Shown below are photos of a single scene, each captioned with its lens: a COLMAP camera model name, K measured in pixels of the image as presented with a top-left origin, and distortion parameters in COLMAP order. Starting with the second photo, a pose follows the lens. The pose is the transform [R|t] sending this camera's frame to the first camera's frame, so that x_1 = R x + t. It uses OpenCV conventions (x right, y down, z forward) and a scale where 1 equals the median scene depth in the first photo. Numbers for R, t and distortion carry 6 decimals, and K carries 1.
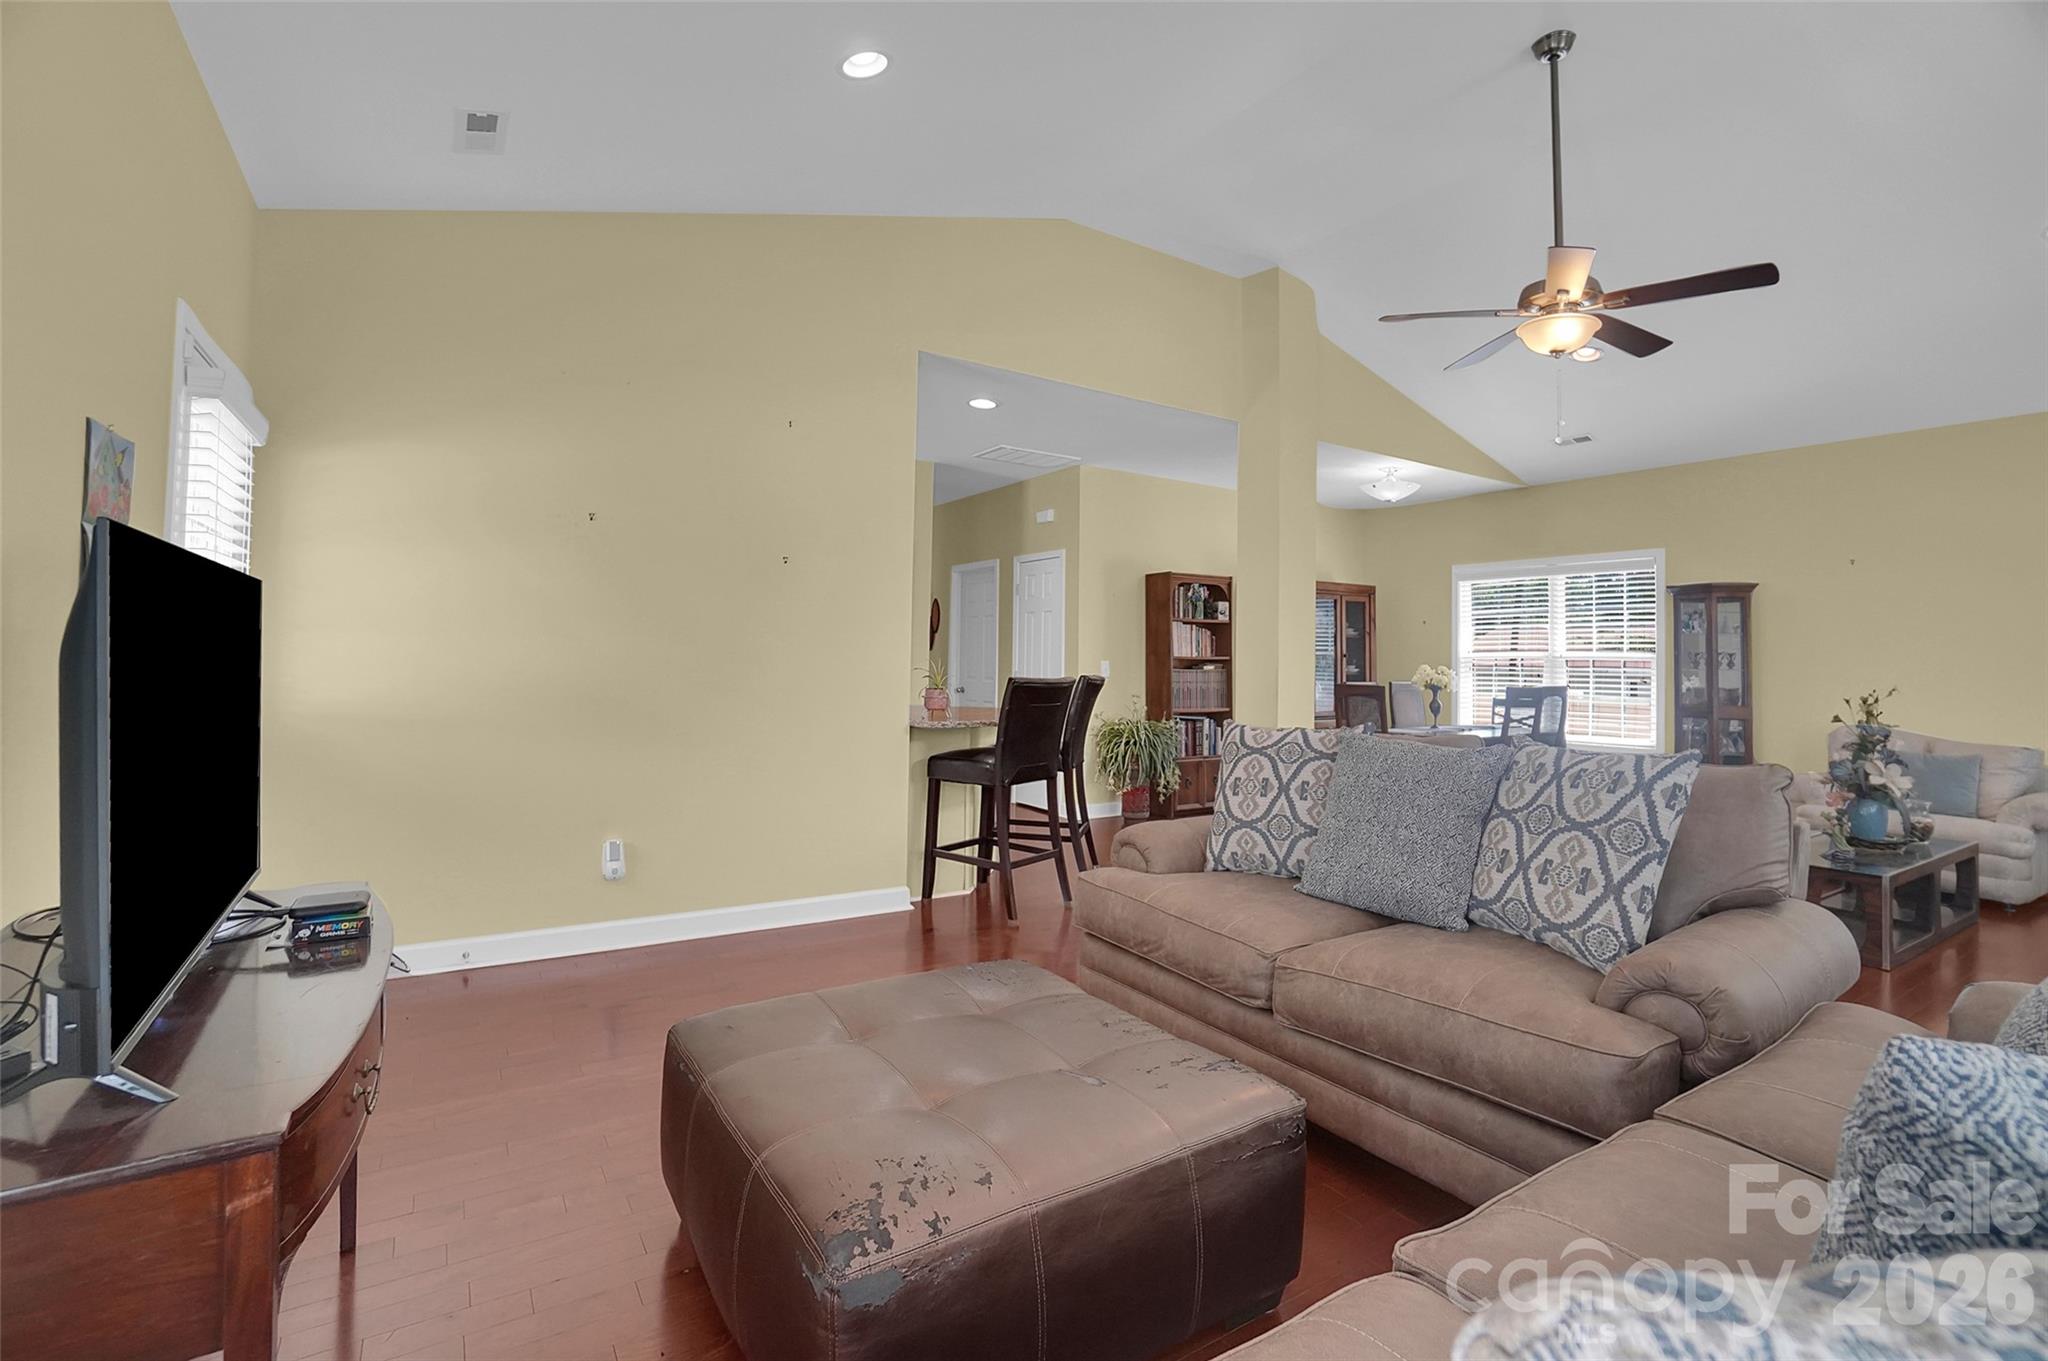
lens RADIAL K [[926.4, 0, 994.4], [0, 926.4, 630.6], [0, 0, 1]] dist [-0.060903, 0.022444]
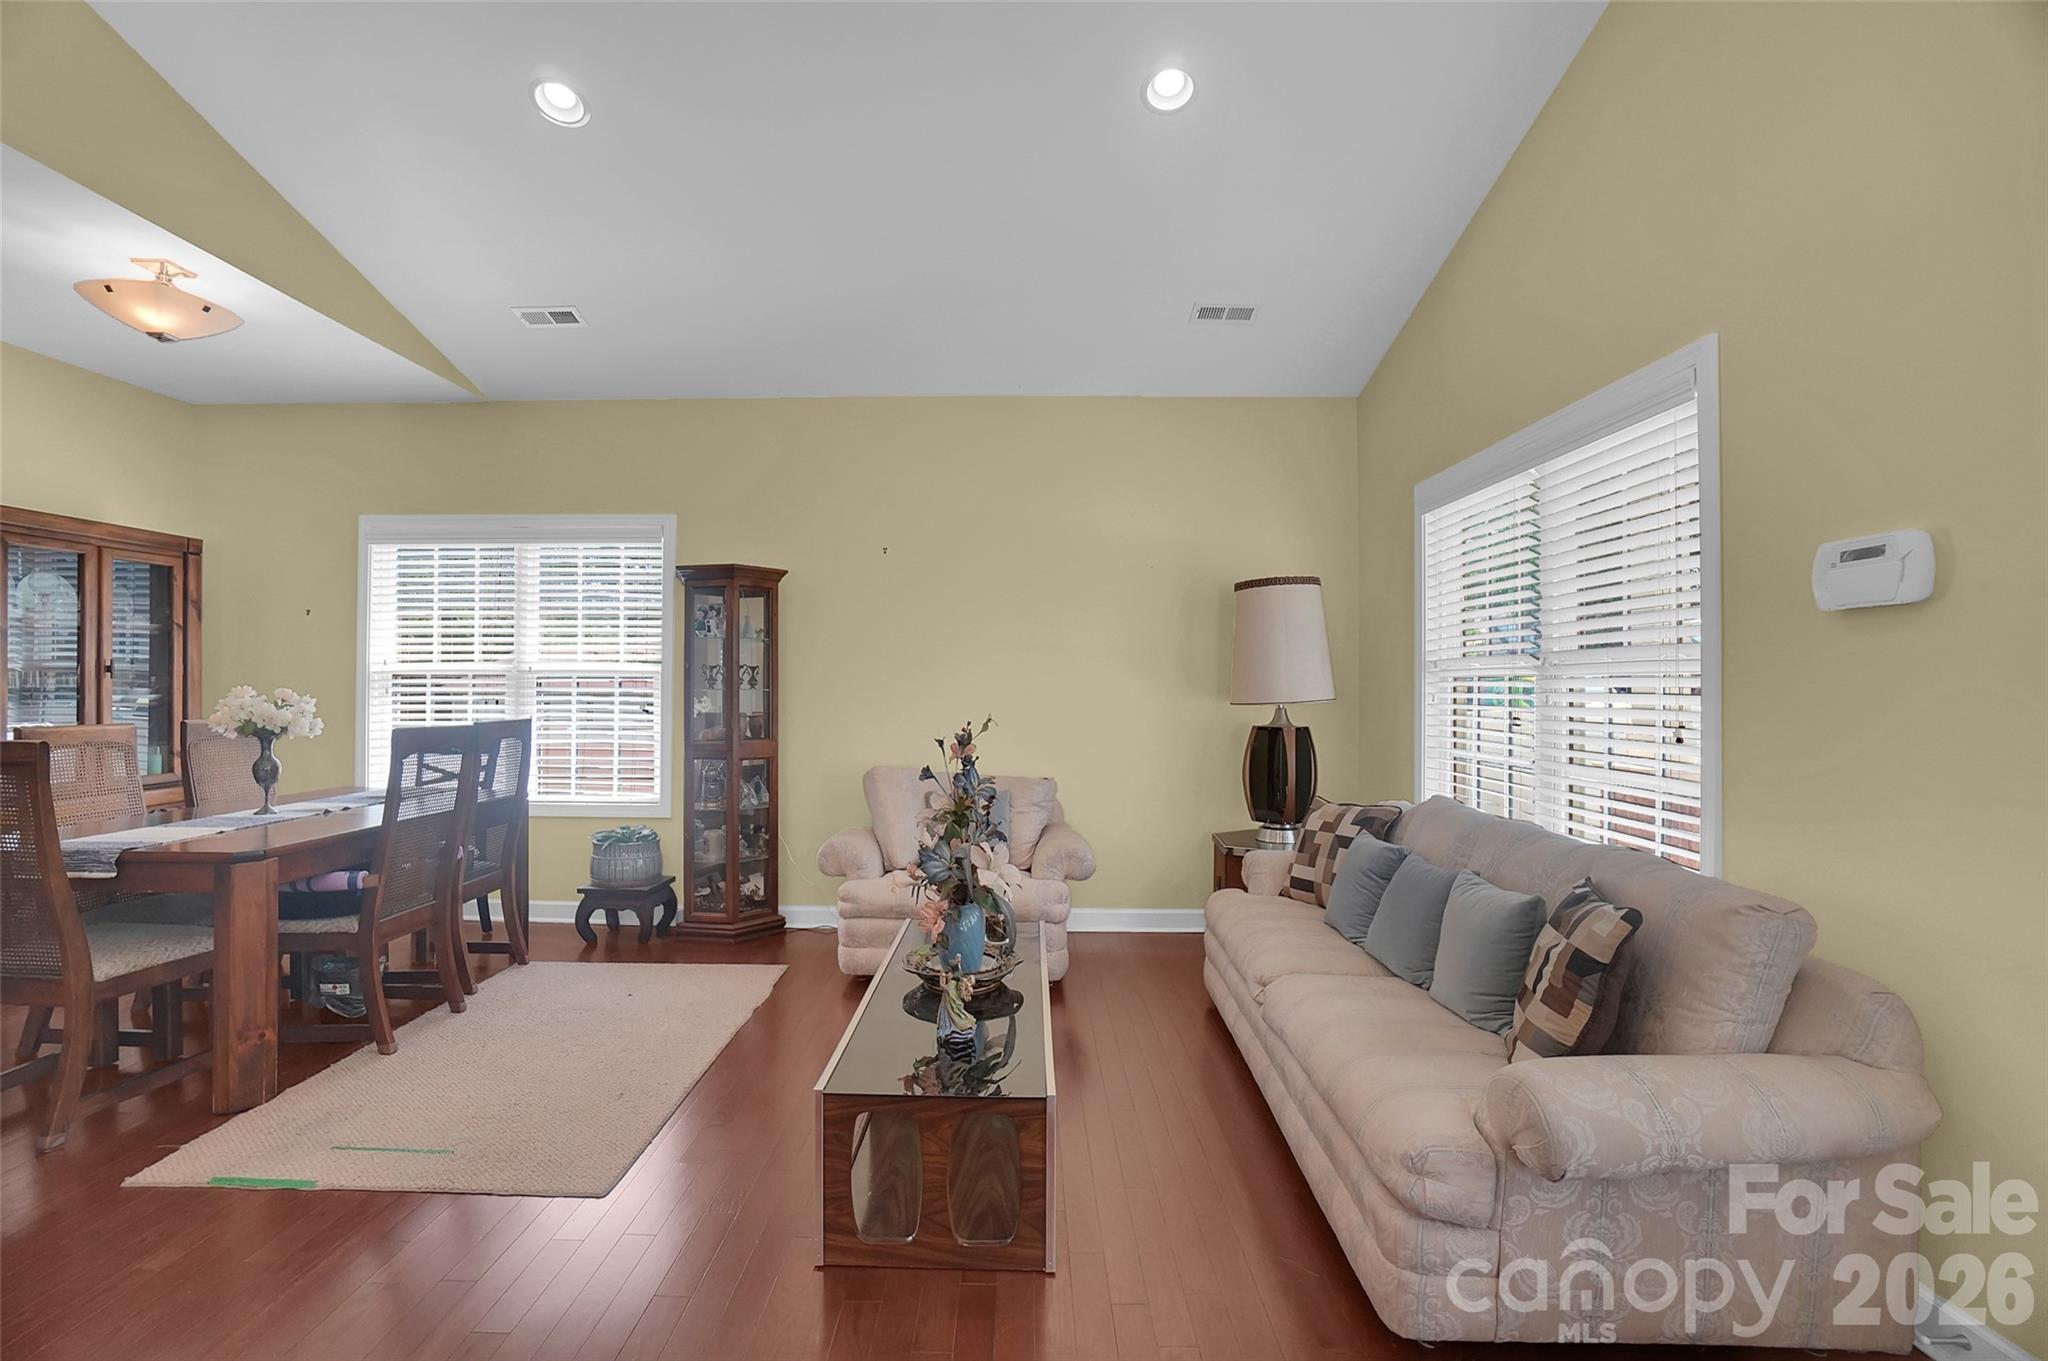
lens RADIAL K [[901.9, 0, 1011.8], [0, 901.9, 681.8], [0, 0, 1]] dist [-0.059830, 0.021096]
pose [[0.542376, -0.007925, 0.840099, 0.302036], [-0.021508, 0.999497, 0.023314, 0.015179], [-0.839861, -0.030714, 0.541933, 0.401389]]
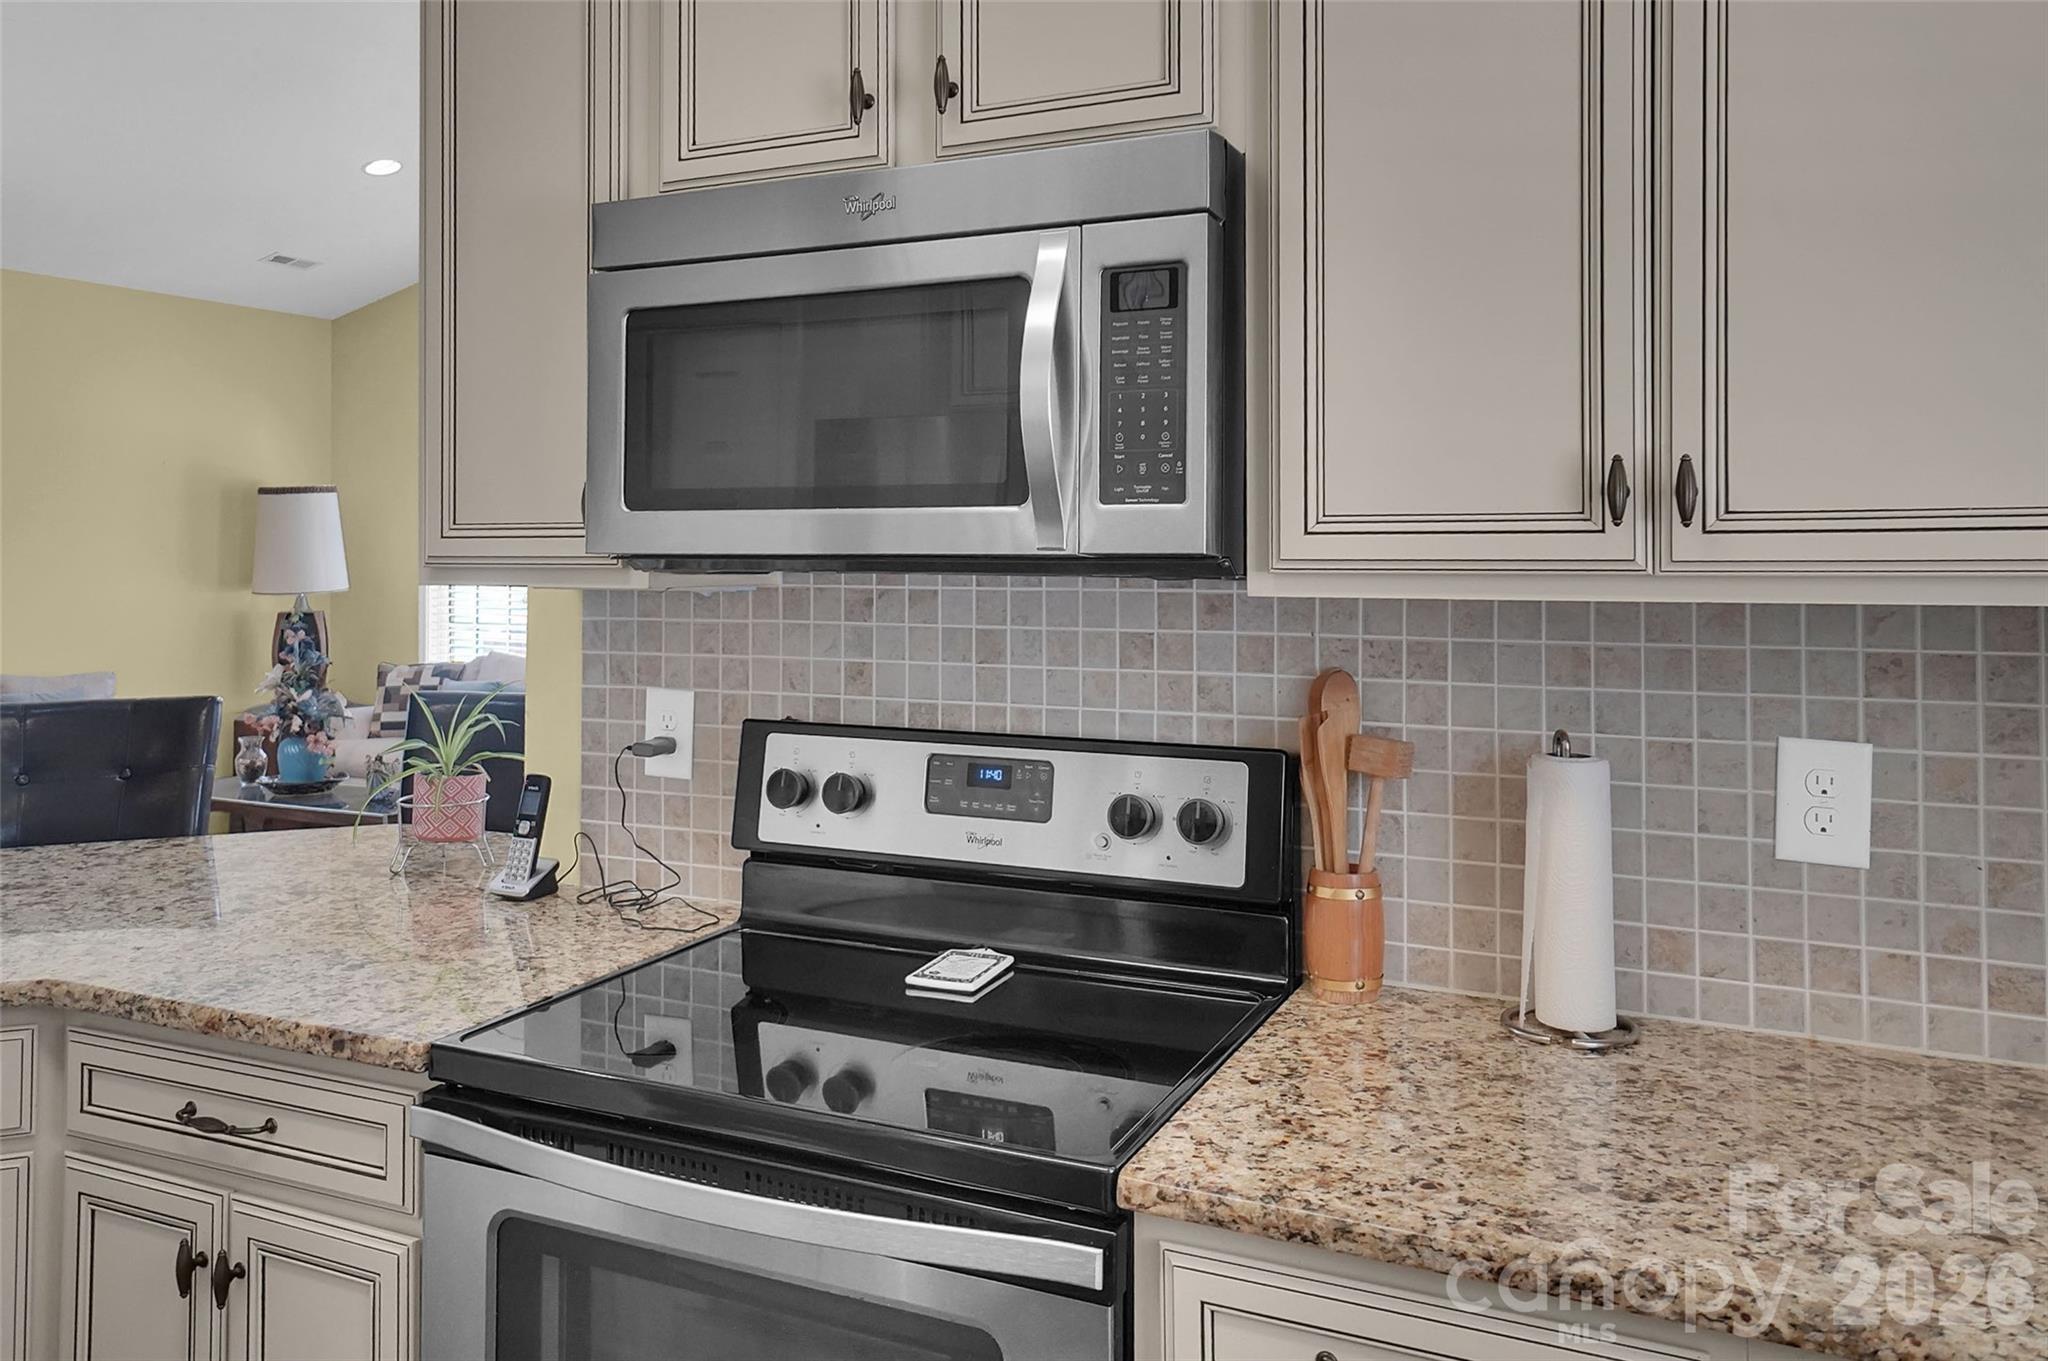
lens RADIAL K [[1533.9, 0, 998.5], [0, 1533.9, 529.9], [0, 0, 1]] dist [0.006967, 0.003404]
pose [[-0.540131, -0.007985, 0.841543, -0.408233], [-0.034079, 0.999342, -0.012390, -0.012895], [-0.840891, -0.035371, -0.540048, 0.775430]]
